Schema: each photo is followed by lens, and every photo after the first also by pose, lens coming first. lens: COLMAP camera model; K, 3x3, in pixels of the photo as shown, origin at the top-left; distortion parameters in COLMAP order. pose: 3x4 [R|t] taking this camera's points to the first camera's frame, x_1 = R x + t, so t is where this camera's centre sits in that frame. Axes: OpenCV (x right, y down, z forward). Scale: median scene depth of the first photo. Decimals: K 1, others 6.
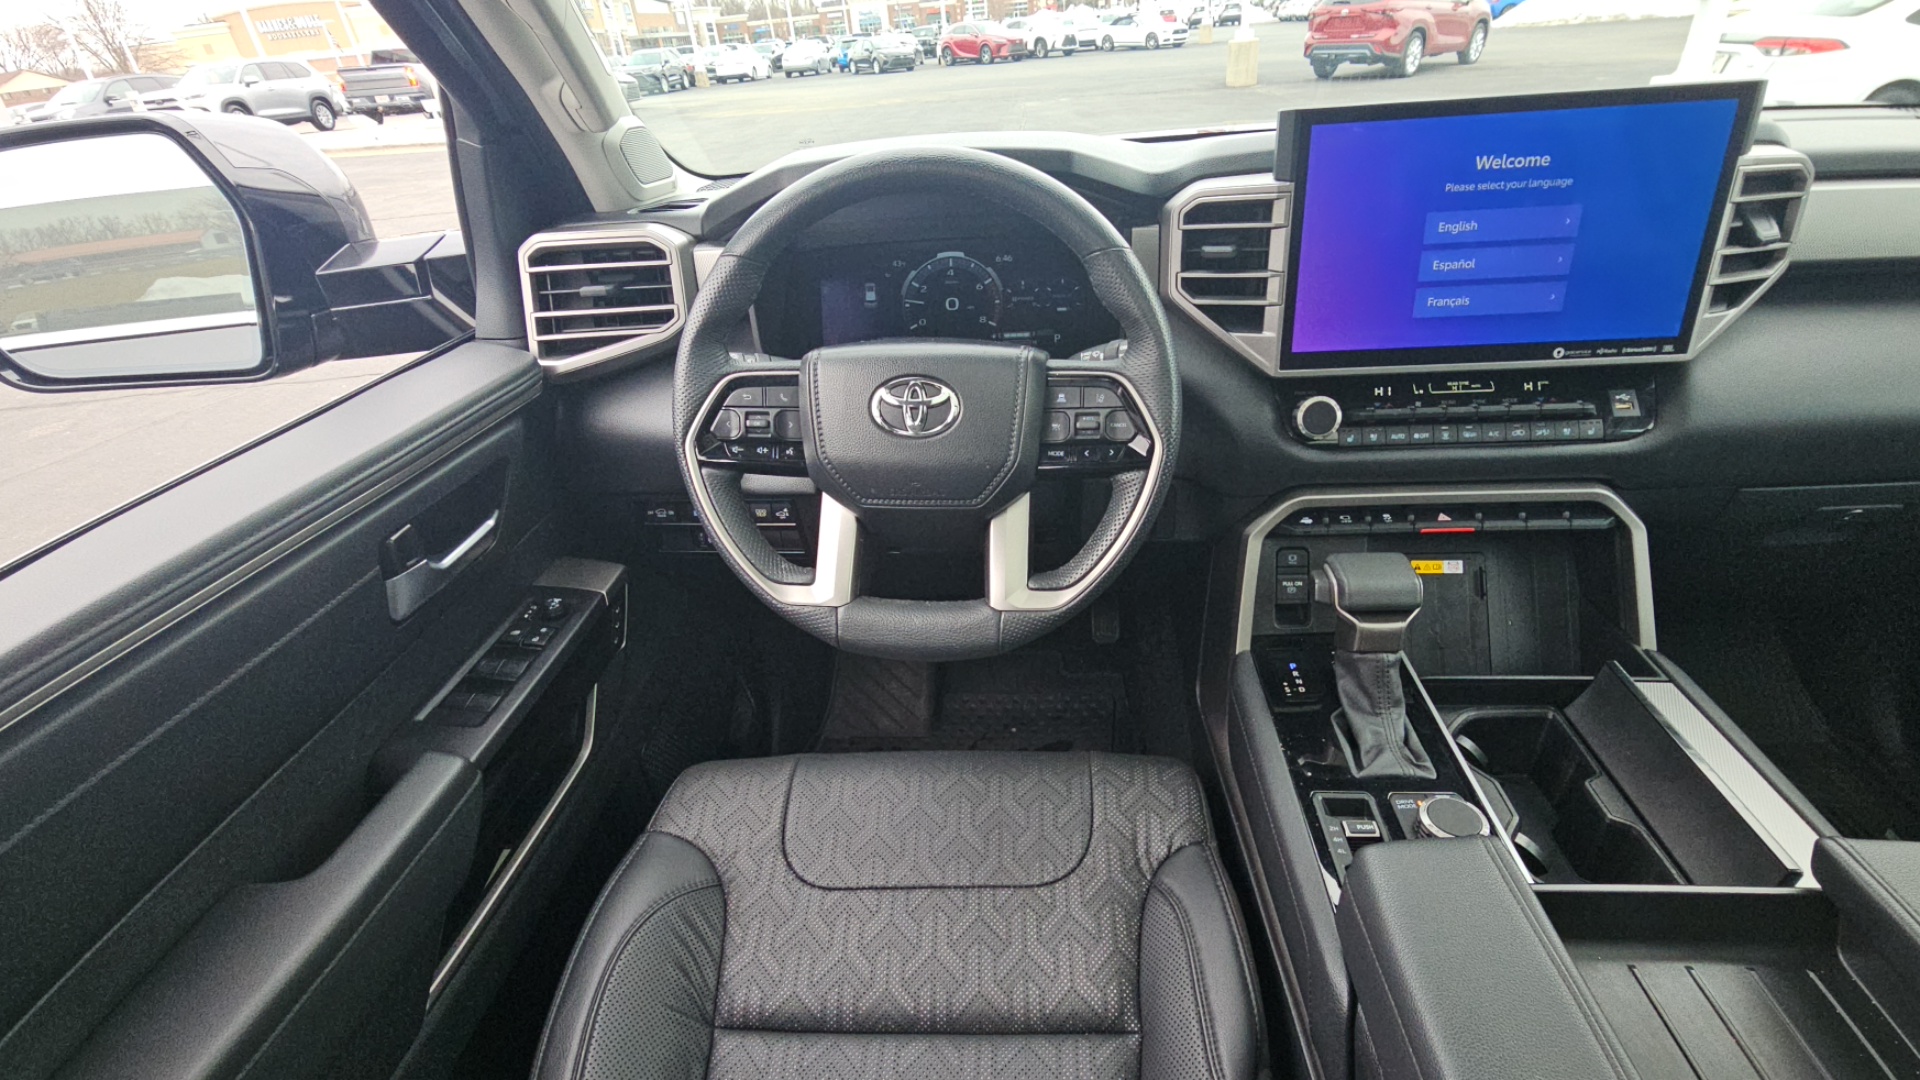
lens RADIAL K [[851.6, 0, 982.4], [0, 851.6, 549.4], [0, 0, 1]] dist [0.007885, -0.006290]
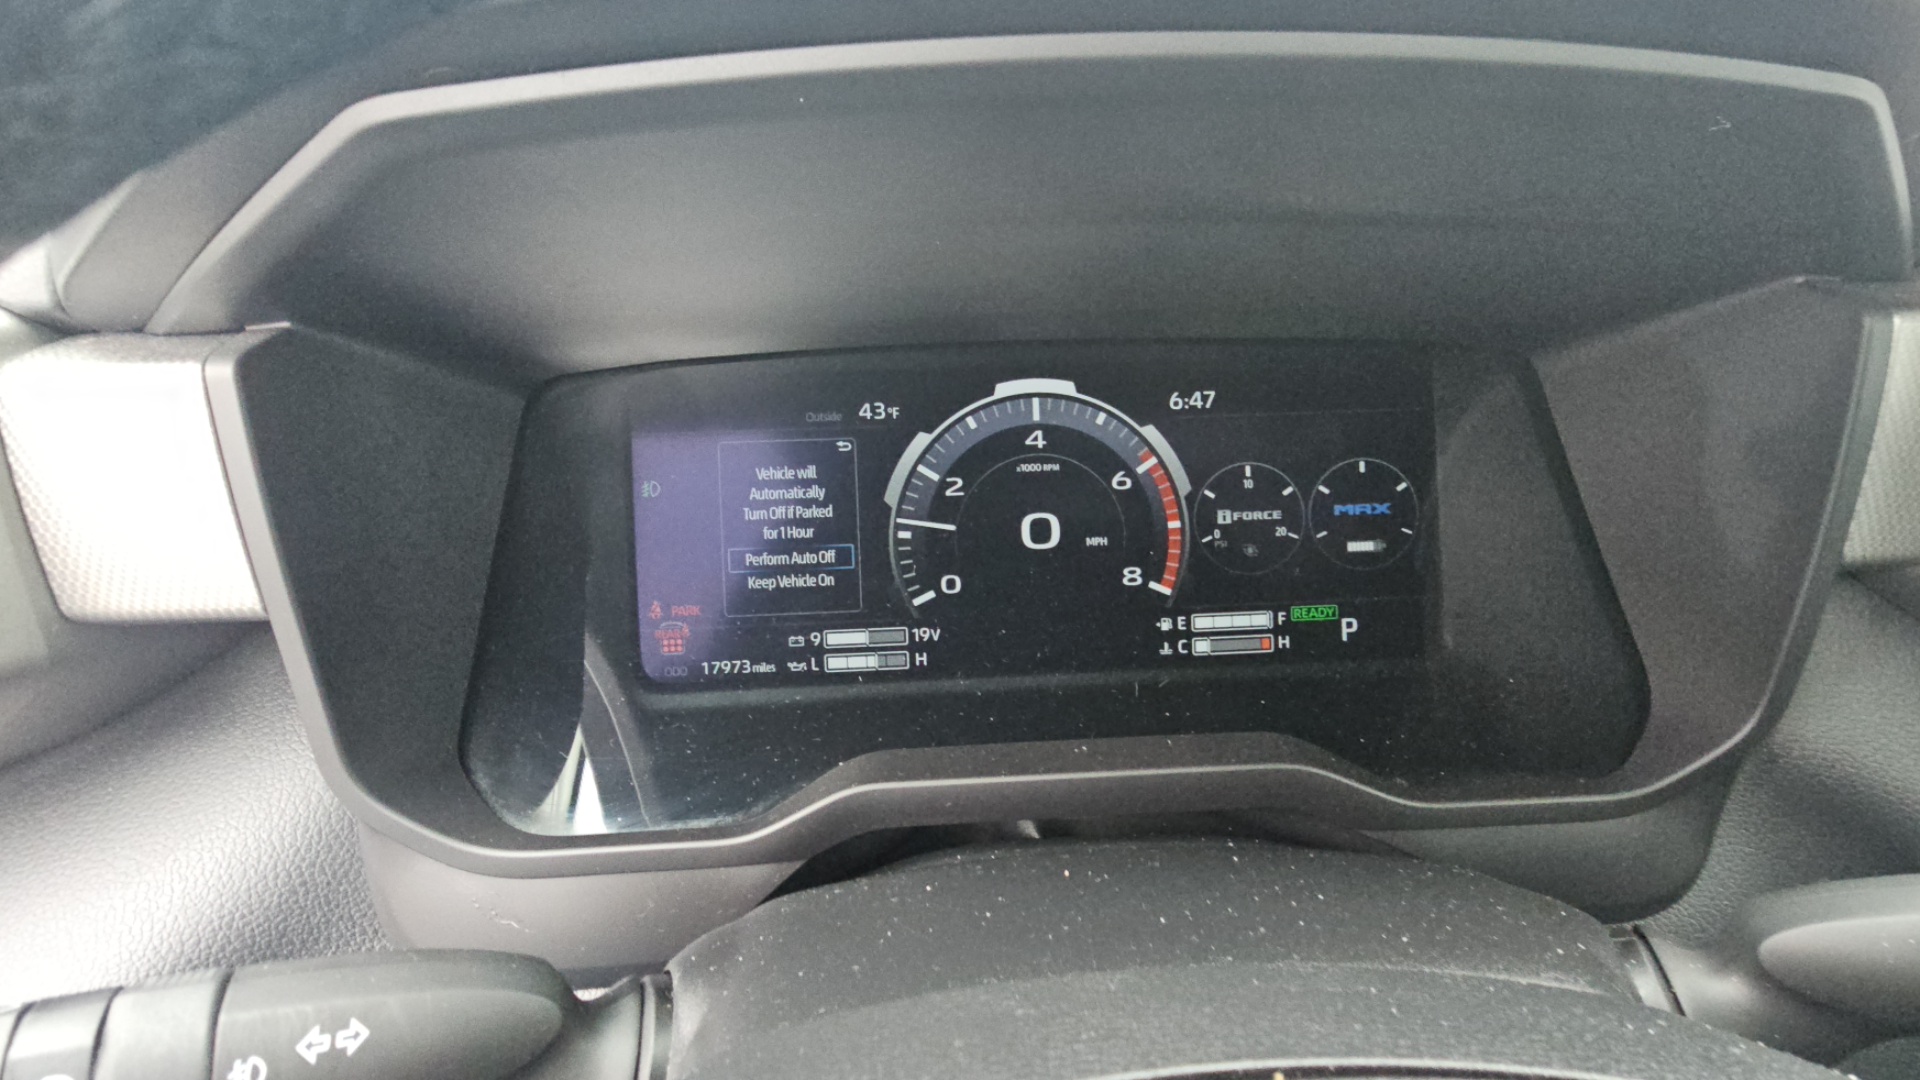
lens RADIAL K [[851.6, 0, 1016.5], [0, 851.6, 542.9], [0, 0, 1]] dist [0.007885, -0.006290]
pose [[0.988265, -0.013432, 0.152157, -0.119382], [0.030204, 0.993642, -0.108460, -0.308857], [-0.149732, 0.111782, 0.982387, 0.842583]]
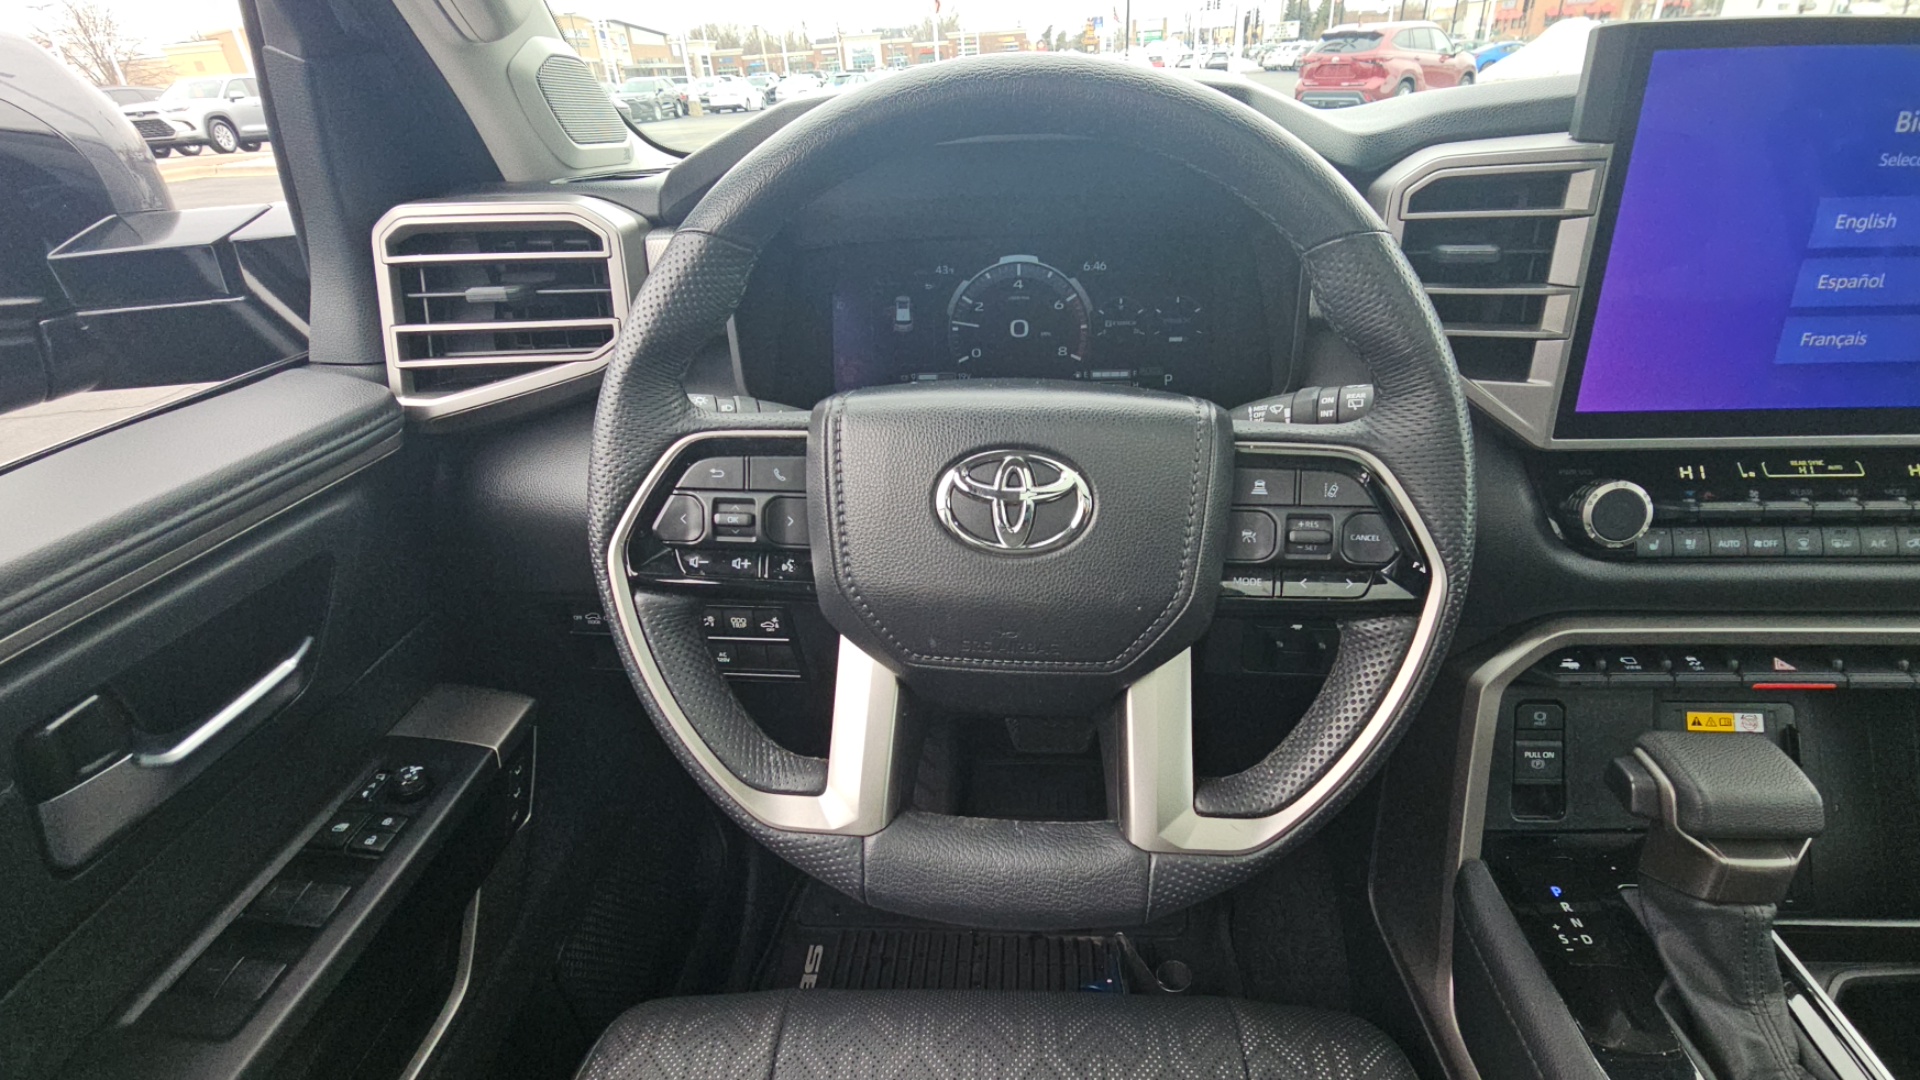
lens RADIAL K [[851.6, 0, 983.3], [0, 851.6, 552.7], [0, 0, 1]] dist [0.007885, -0.006290]
pose [[0.999646, 0.017292, 0.020242, -0.095276], [-0.016619, 0.999319, -0.032940, -0.098536], [-0.020797, 0.032592, 0.999252, 0.377754]]
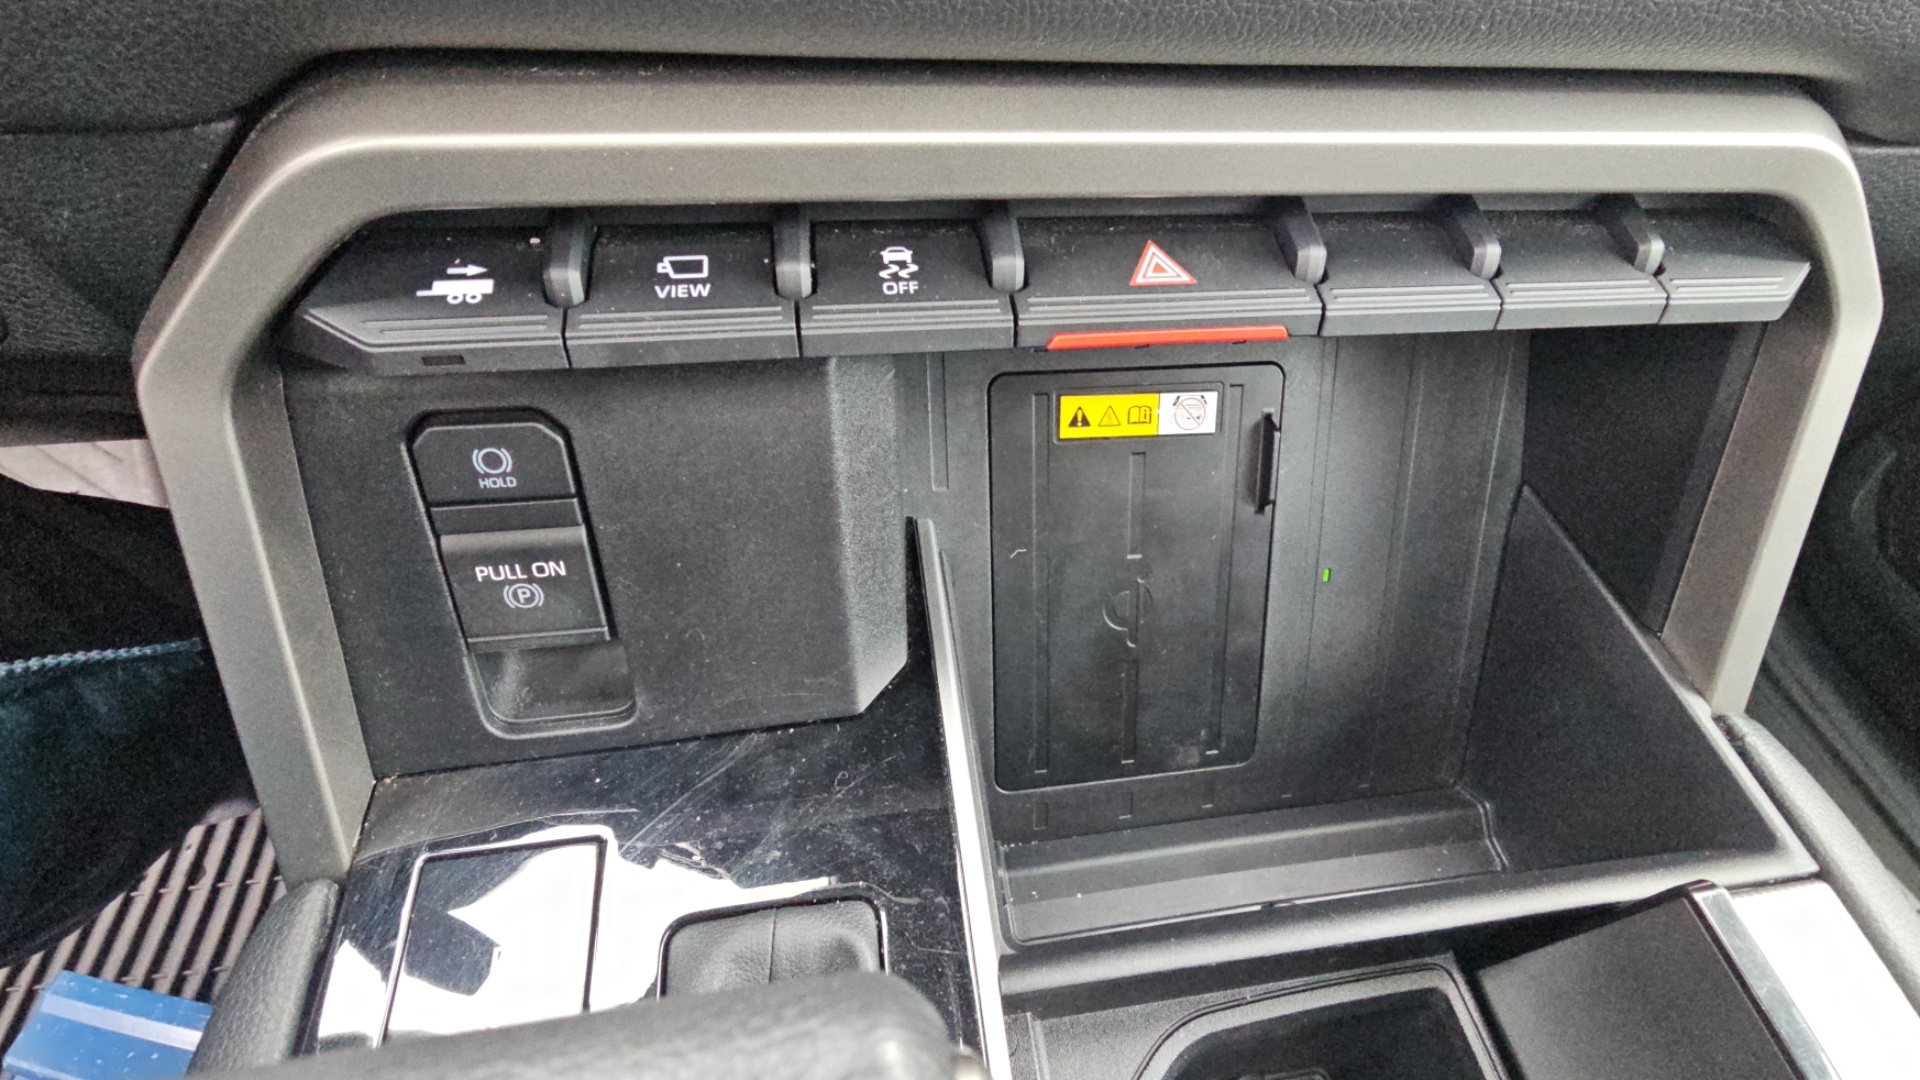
lens RADIAL K [[851.6, 0, 979.0], [0, 851.6, 543.3], [0, 0, 1]] dist [0.007885, -0.006290]
pose [[0.966532, -0.087525, 0.241153, 0.474524], [-0.004735, 0.933756, 0.357878, -0.052284], [-0.256502, -0.347043, 0.902091, 0.859561]]
